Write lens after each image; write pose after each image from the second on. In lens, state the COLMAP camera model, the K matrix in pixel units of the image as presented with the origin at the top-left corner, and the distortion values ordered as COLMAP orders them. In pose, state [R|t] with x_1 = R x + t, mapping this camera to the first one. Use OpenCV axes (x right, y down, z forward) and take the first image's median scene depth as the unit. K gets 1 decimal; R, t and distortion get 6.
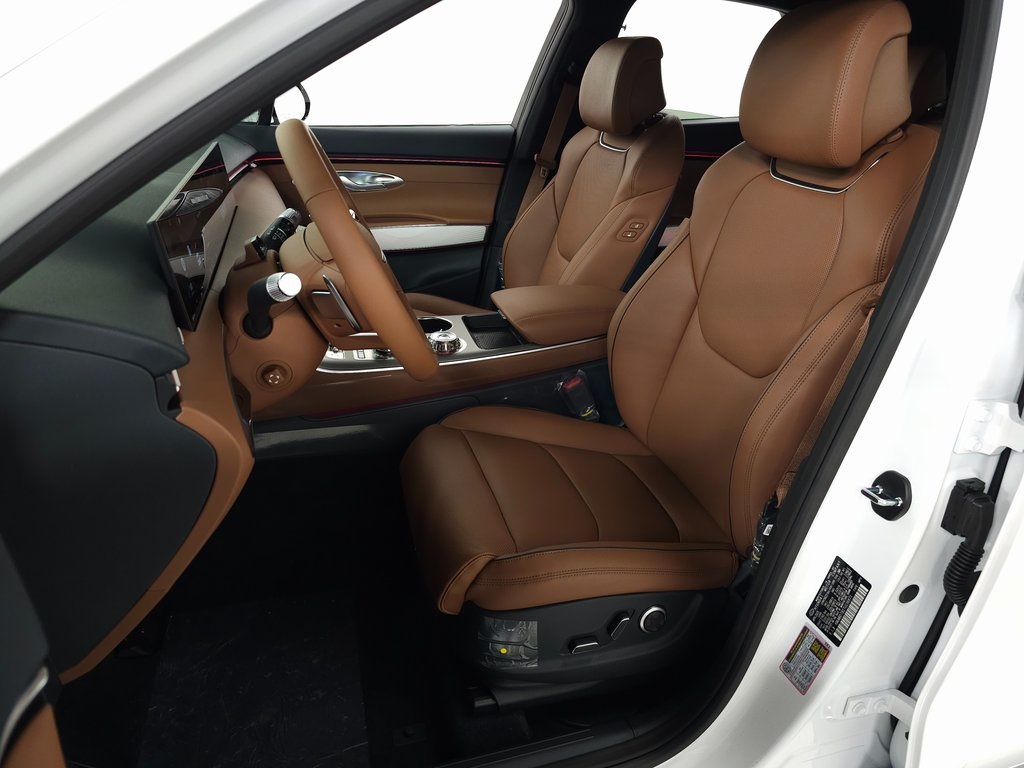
lens RADIAL K [[700.7, 0, 512.0], [0, 700.7, 384.0], [0, 0, 1]] dist [0.001344, 0.000099]
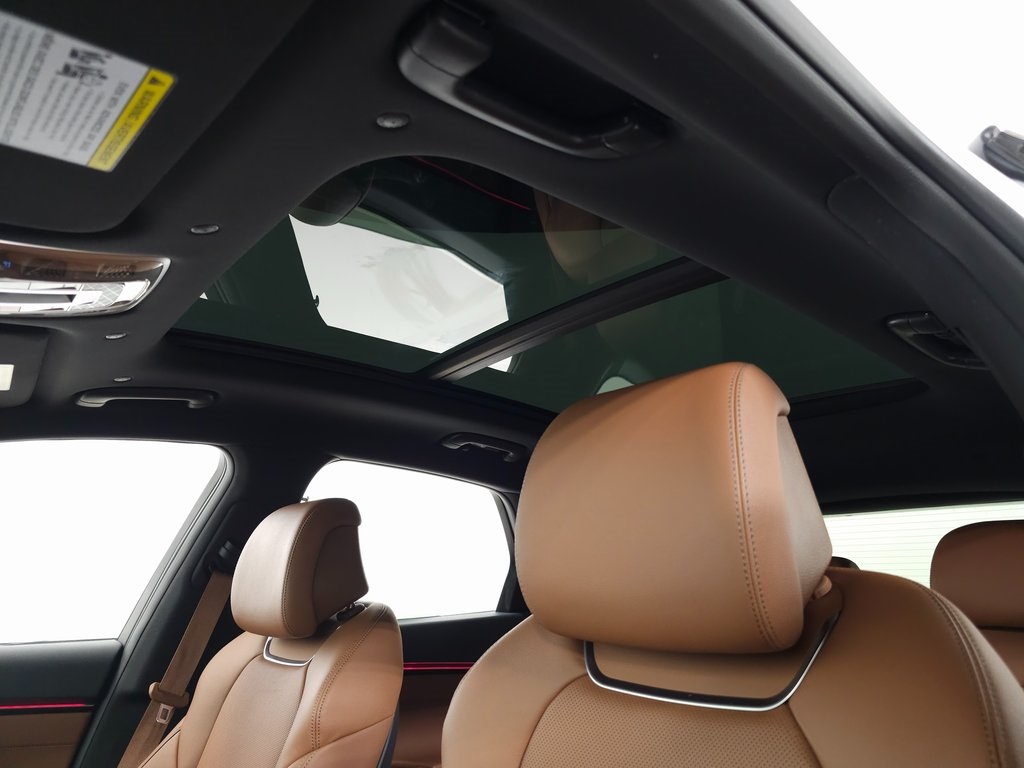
lens RADIAL K [[700.7, 0, 512.0], [0, 700.7, 384.0], [0, 0, 1]] dist [0.001344, 0.000099]
pose [[0.914472, 0.096378, 0.393004, 0.056683], [0.188500, 0.757945, -0.624490, -0.092575], [-0.358062, 0.645160, 0.674952, 0.330953]]
